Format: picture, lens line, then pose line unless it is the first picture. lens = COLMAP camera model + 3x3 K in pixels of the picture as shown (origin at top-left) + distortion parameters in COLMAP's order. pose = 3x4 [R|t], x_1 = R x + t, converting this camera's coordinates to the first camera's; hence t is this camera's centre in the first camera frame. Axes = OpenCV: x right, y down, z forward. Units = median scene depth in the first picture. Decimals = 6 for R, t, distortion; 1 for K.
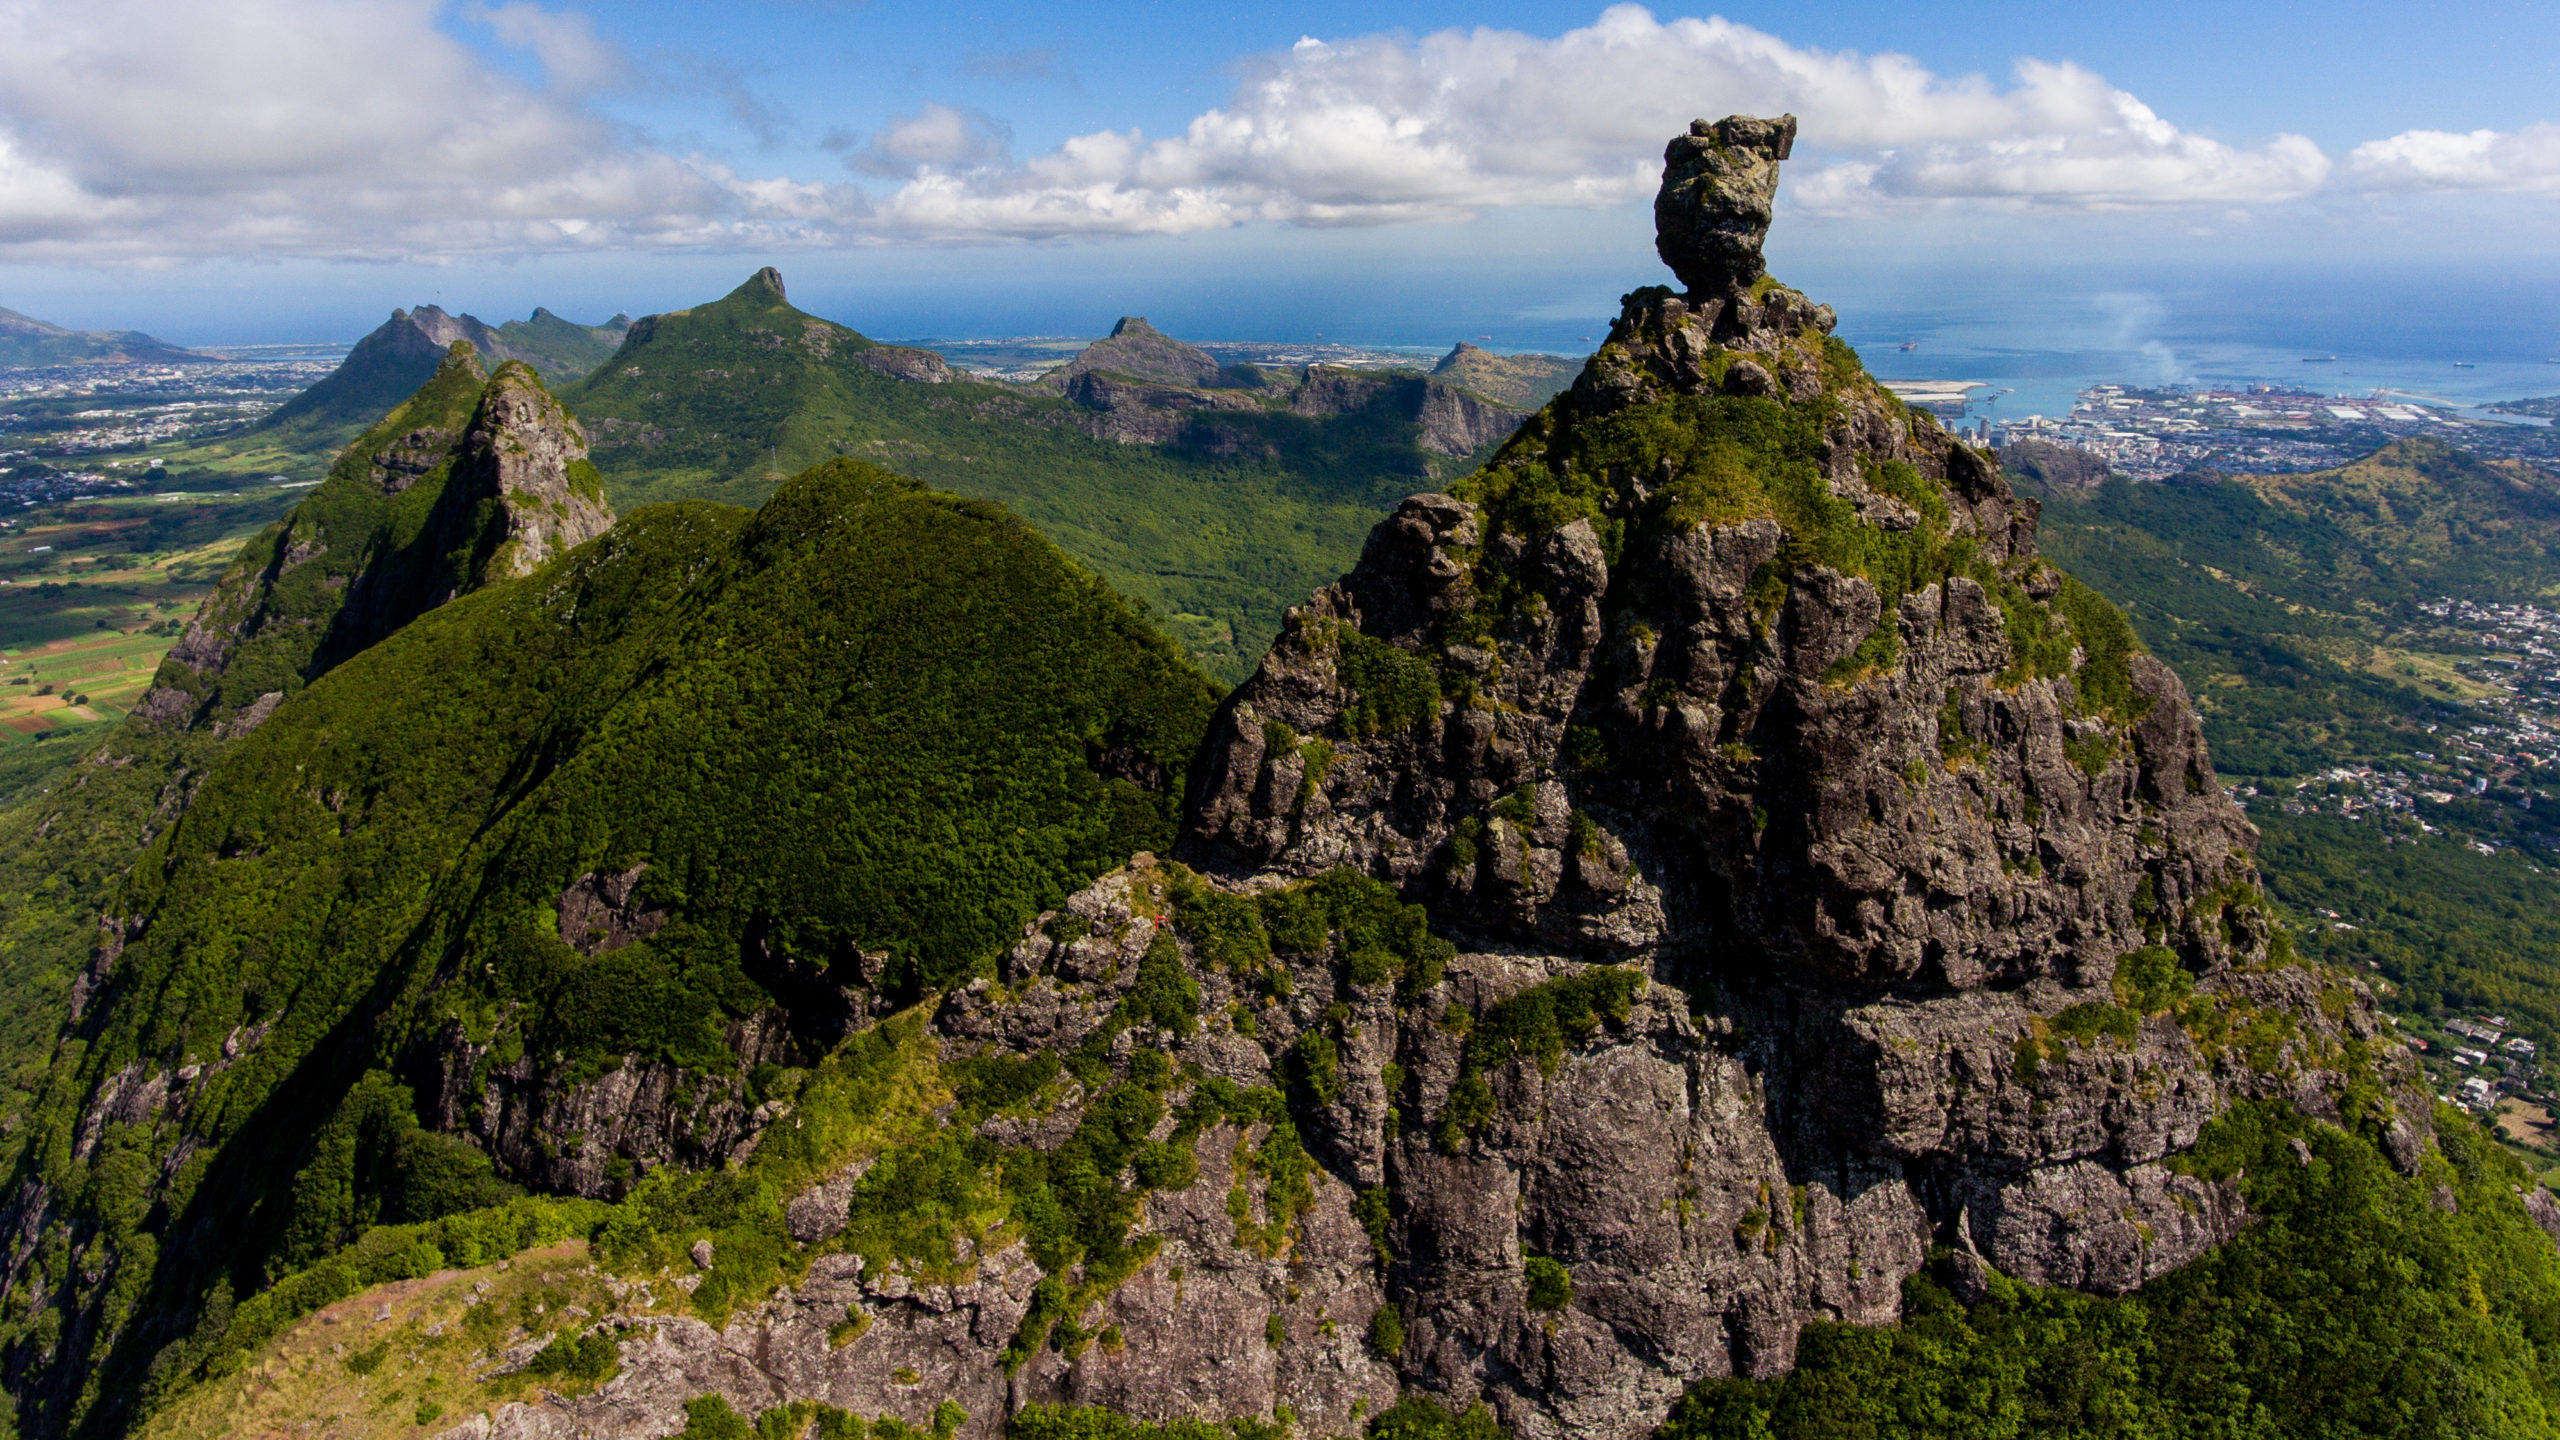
lens RADIAL K [[1536.4, 0, 1280.0], [0, 1536.4, 535.6], [0, 0, 1]] dist [0.007762, -0.003466]
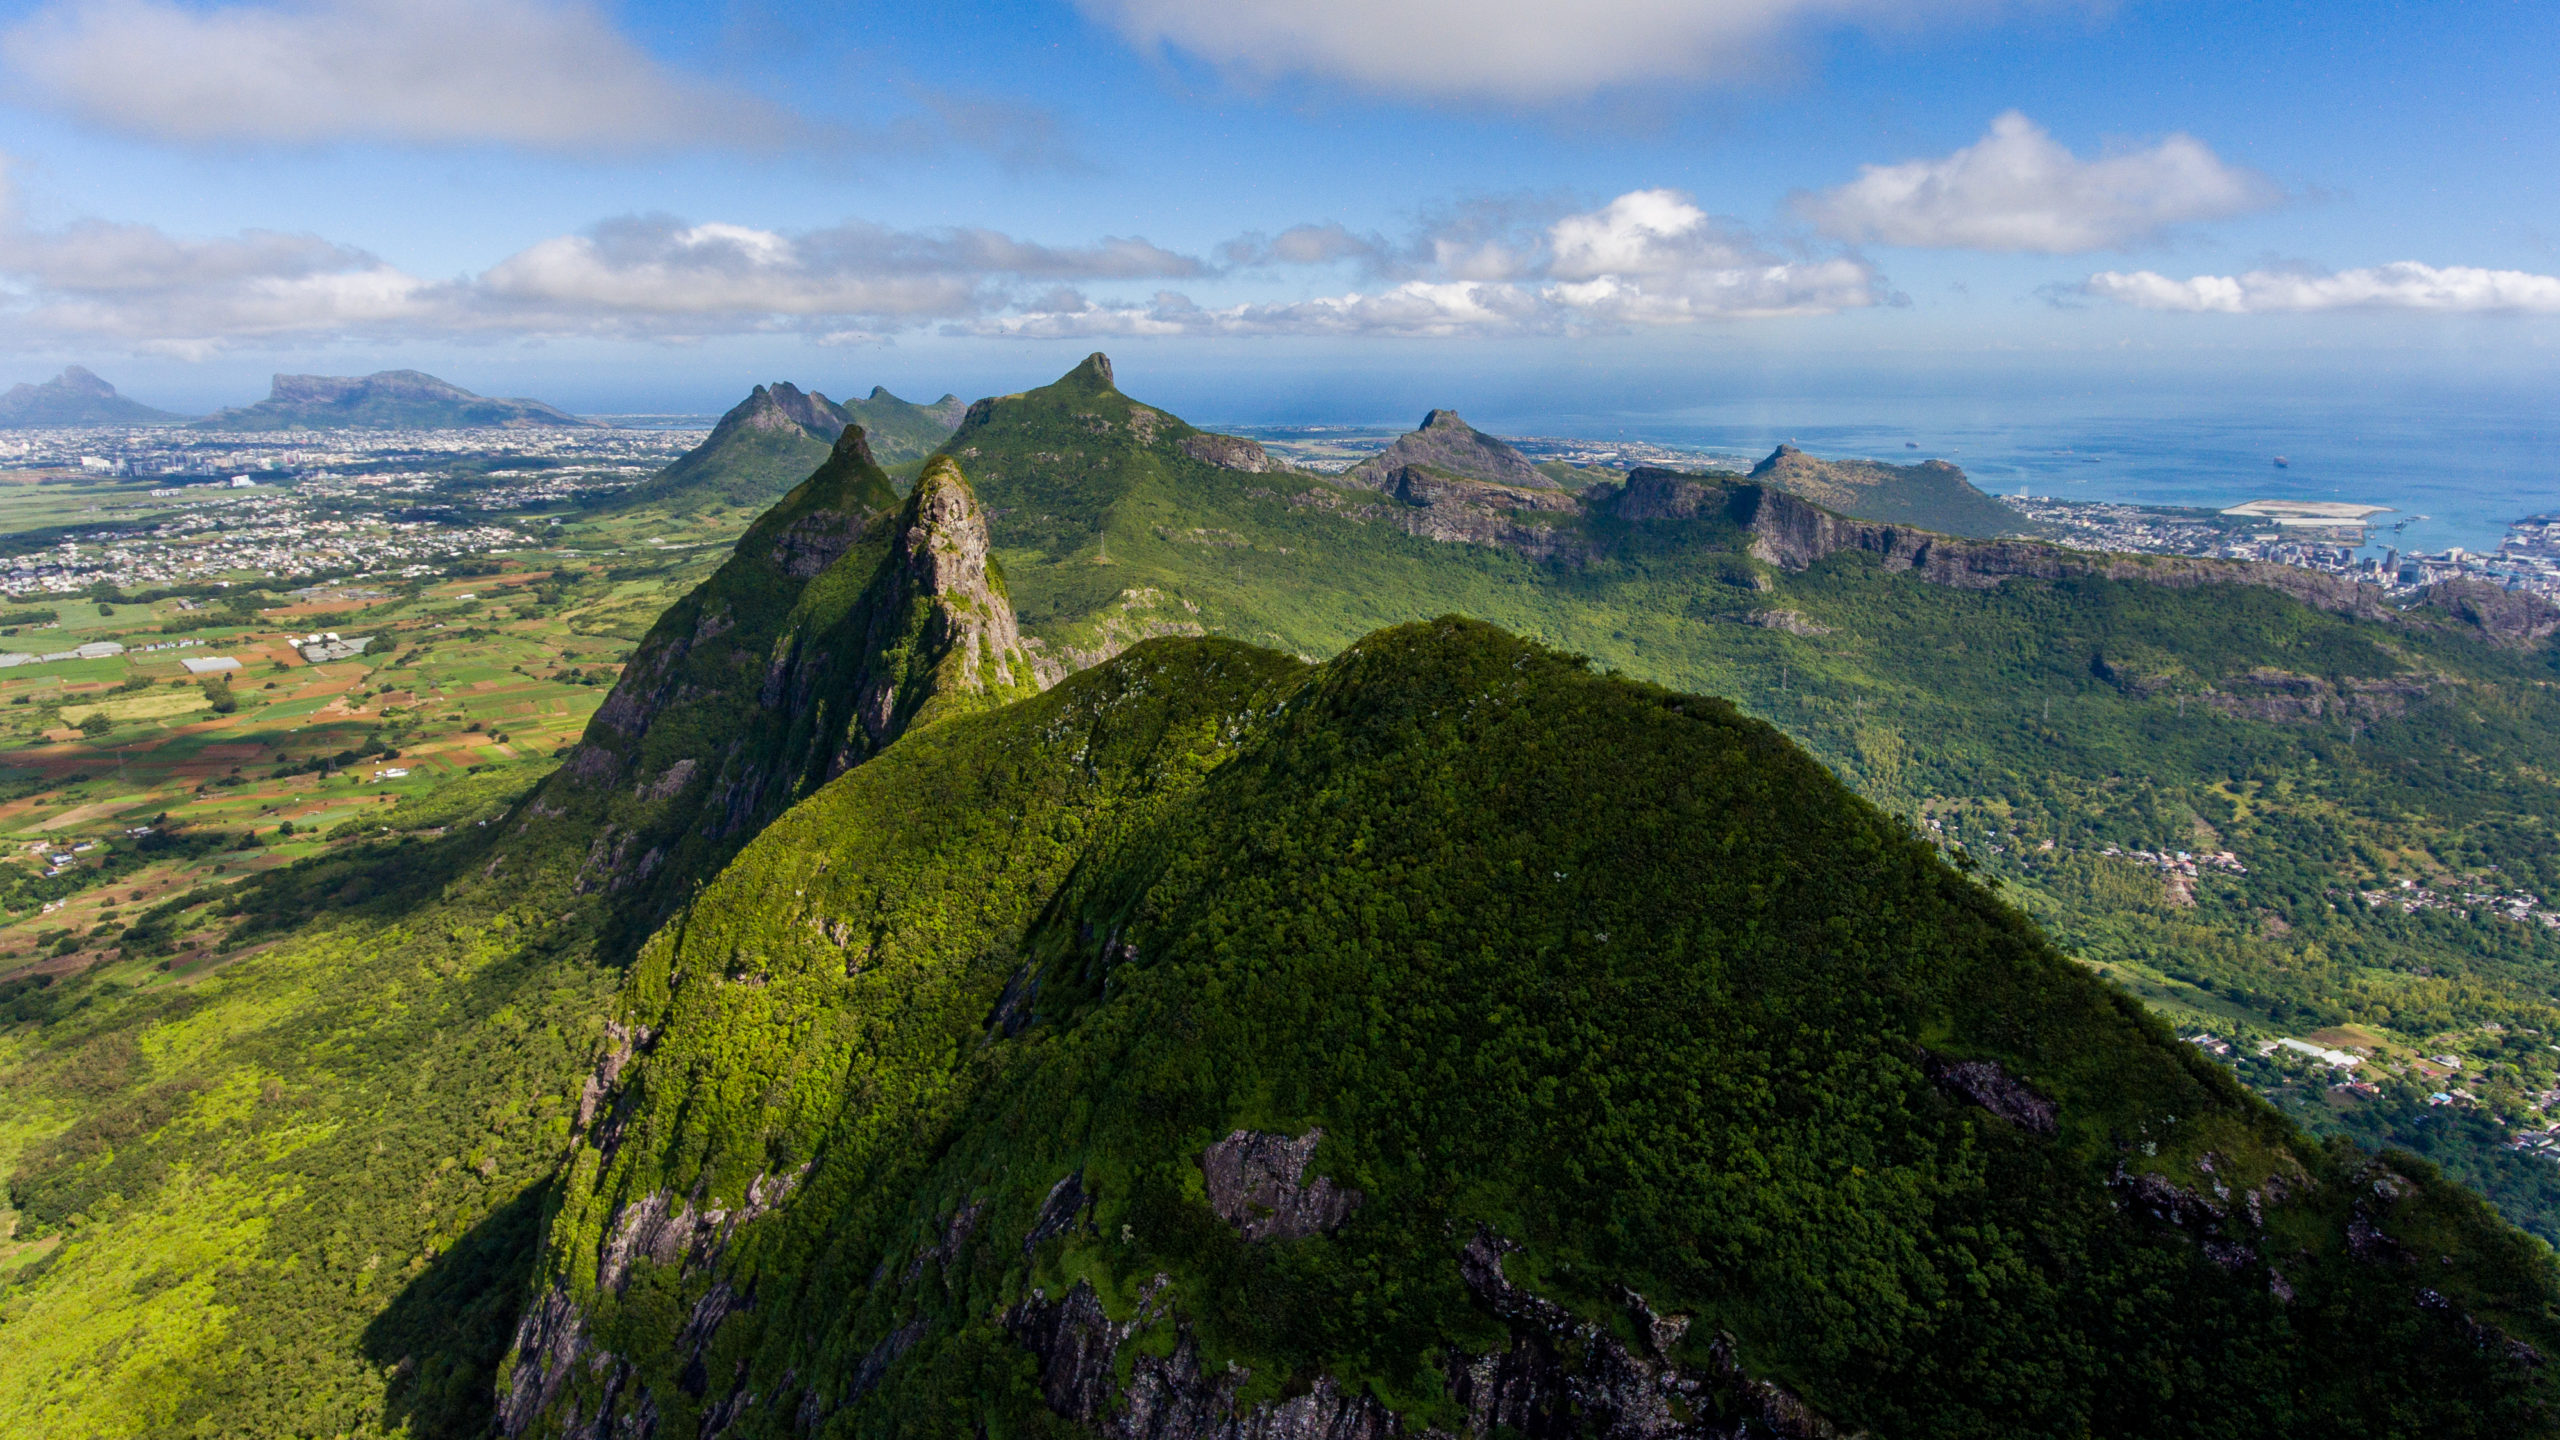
lens RADIAL K [[1533.6, 0, 1280.0], [0, 1533.6, 720.0], [0, 0, 1]] dist [-0.002150, 0.001581]
pose [[0.981593, 0.061814, -0.180706, -0.175945], [-0.050972, 0.996644, 0.064044, -0.033442], [0.184058, -0.053655, 0.981450, 0.121681]]
